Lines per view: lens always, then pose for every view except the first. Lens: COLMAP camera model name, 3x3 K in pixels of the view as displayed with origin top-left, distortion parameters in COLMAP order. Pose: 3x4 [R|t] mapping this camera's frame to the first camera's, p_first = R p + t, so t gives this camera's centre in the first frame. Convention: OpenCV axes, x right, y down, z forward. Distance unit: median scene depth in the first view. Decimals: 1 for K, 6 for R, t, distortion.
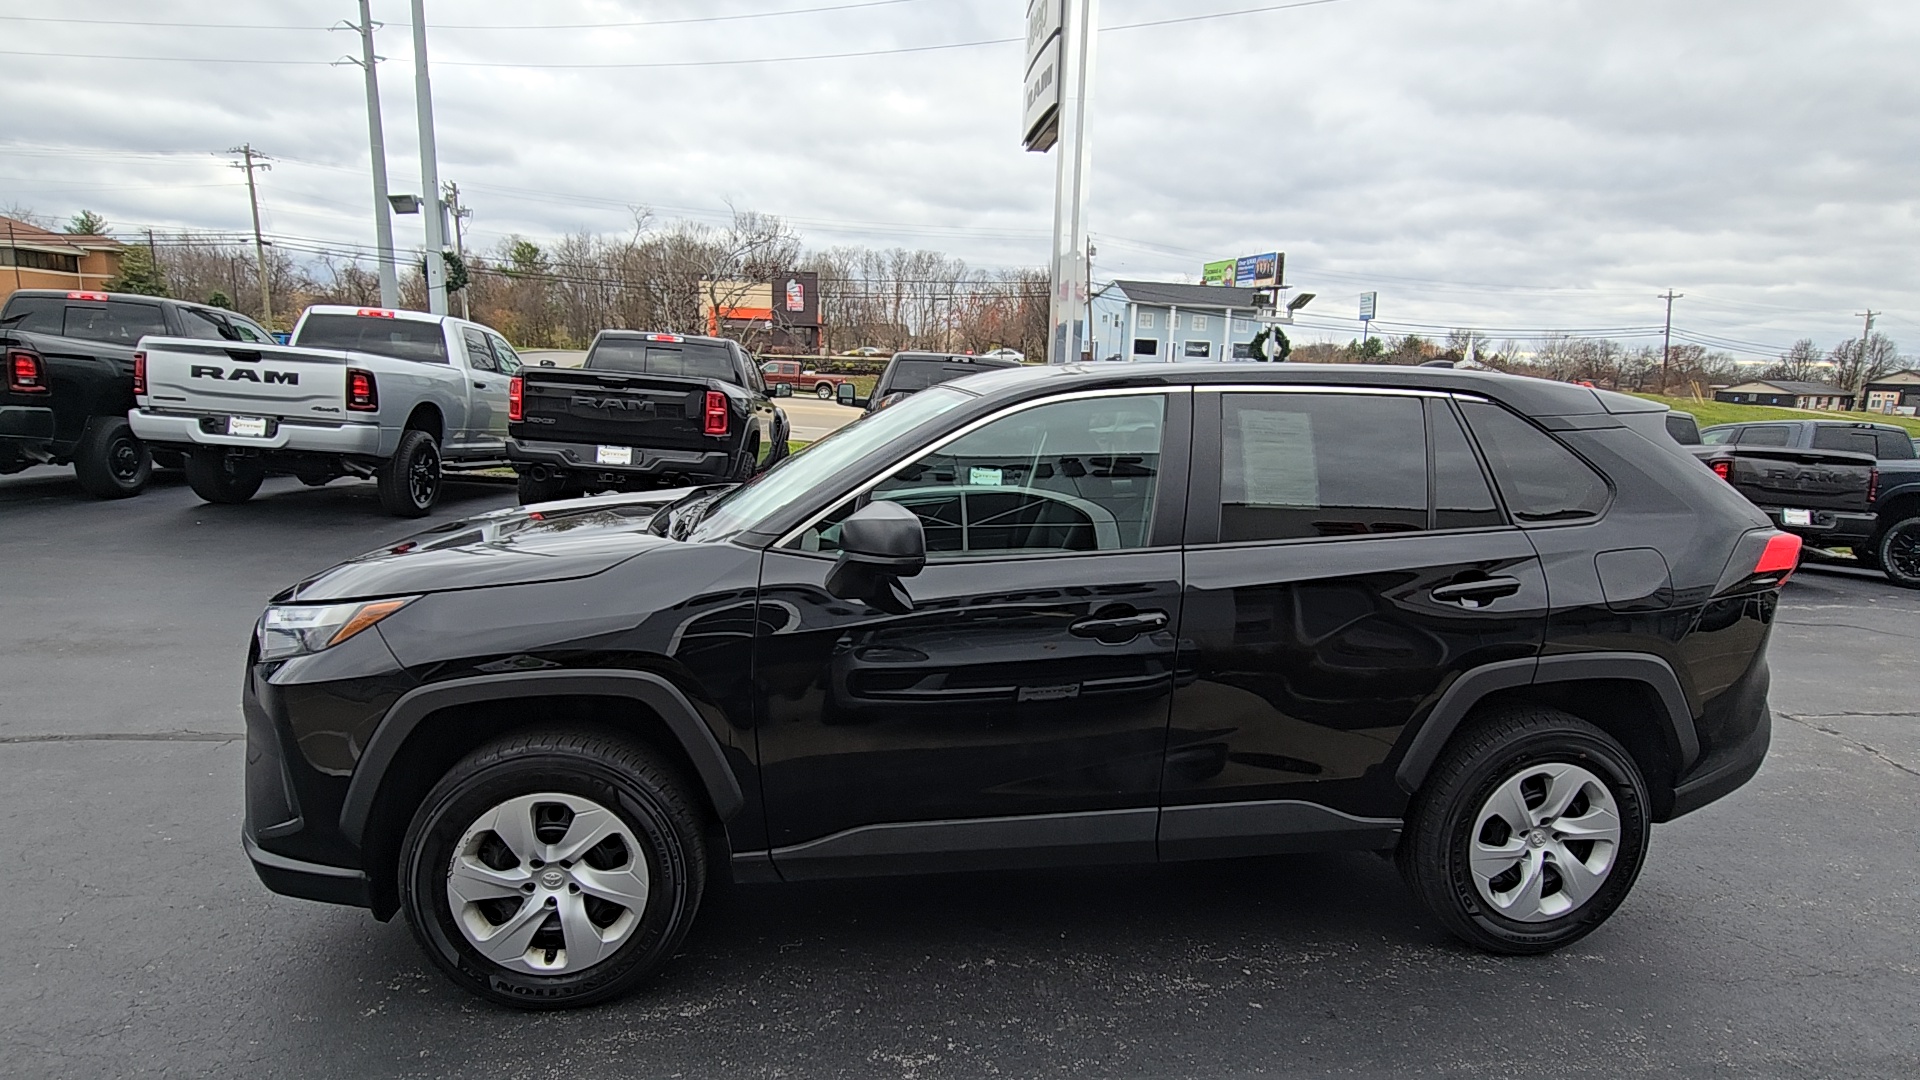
lens RADIAL K [[964.1, 0, 960.0], [0, 964.1, 540.0], [0, 0, 1]] dist [-0.000489, 0.000367]
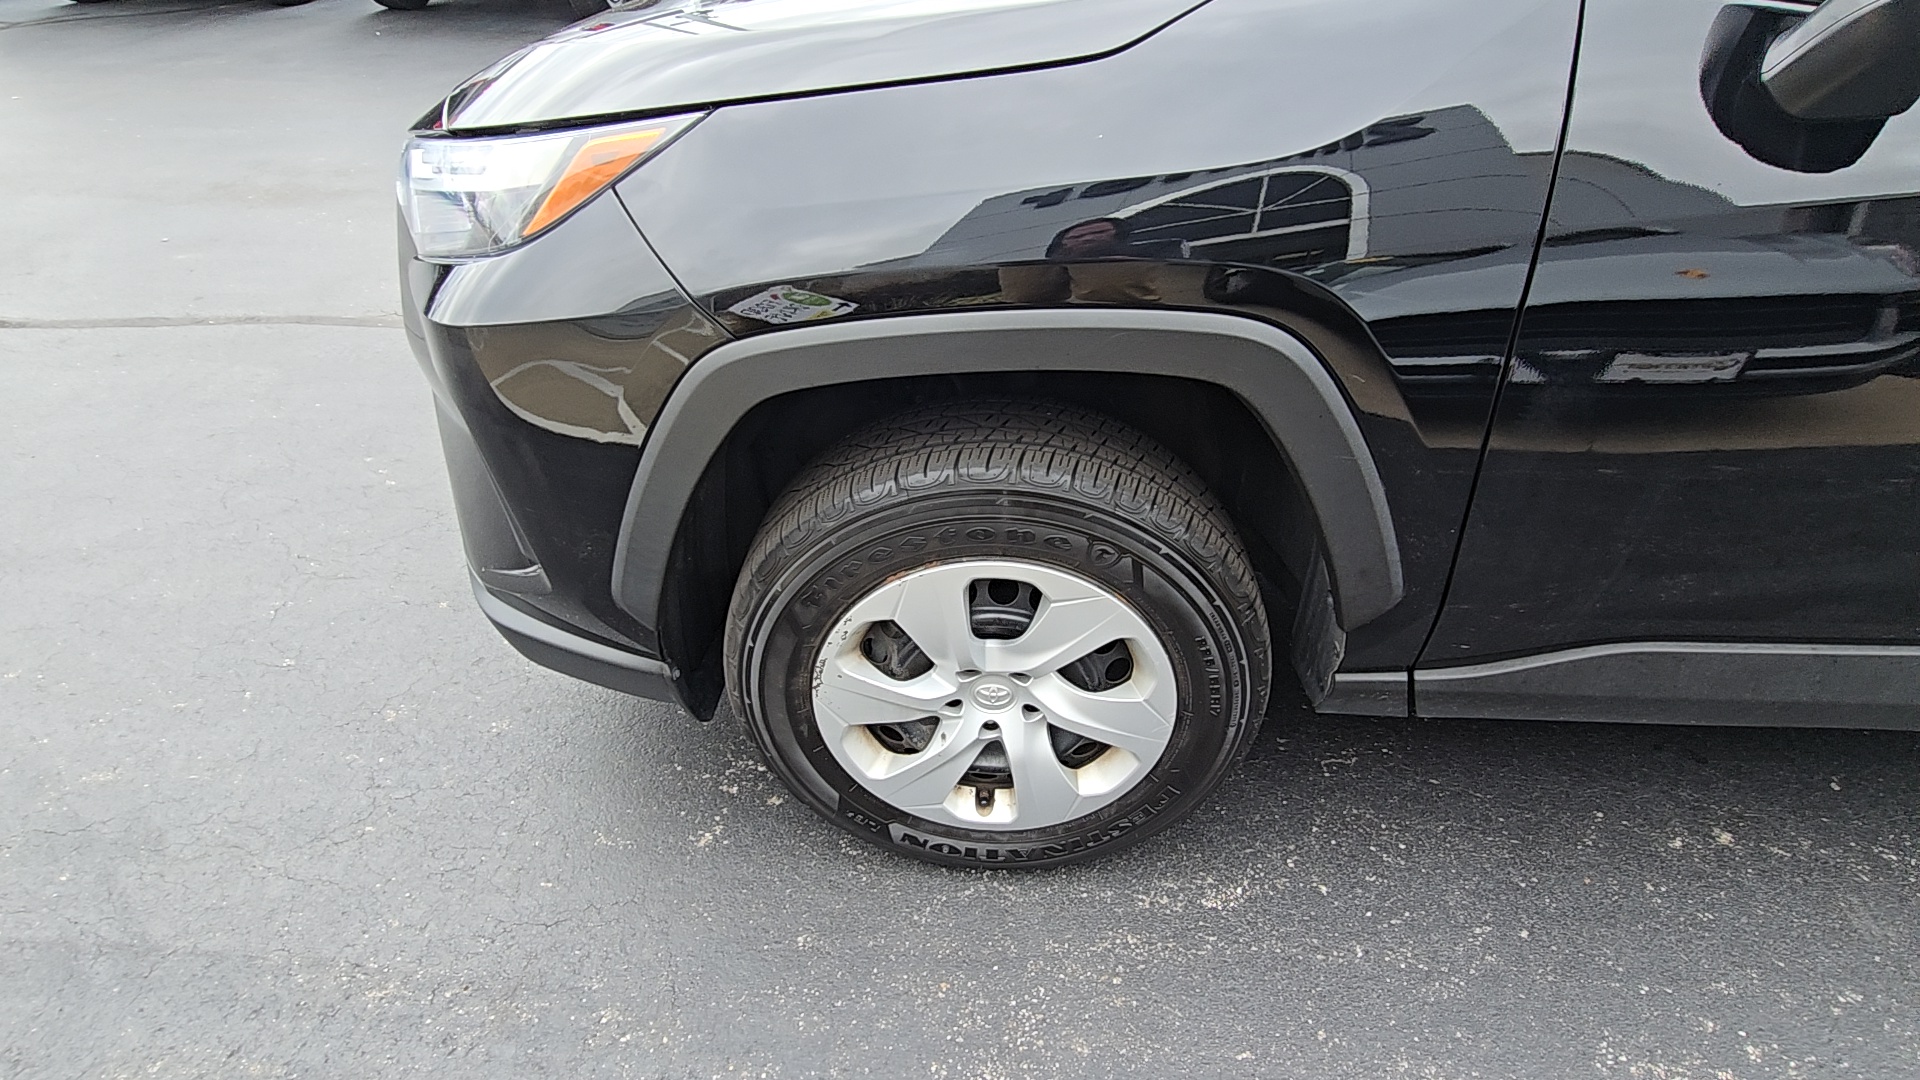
lens RADIAL K [[997.8, 0, 960.0], [0, 997.8, 540.0], [0, 0, 1]] dist [-0.006389, -0.000577]
pose [[0.978583, 0.078030, -0.190491, -0.341200], [0.012706, 0.900714, 0.434226, 0.036649], [0.205460, -0.427347, 0.880432, 0.546888]]
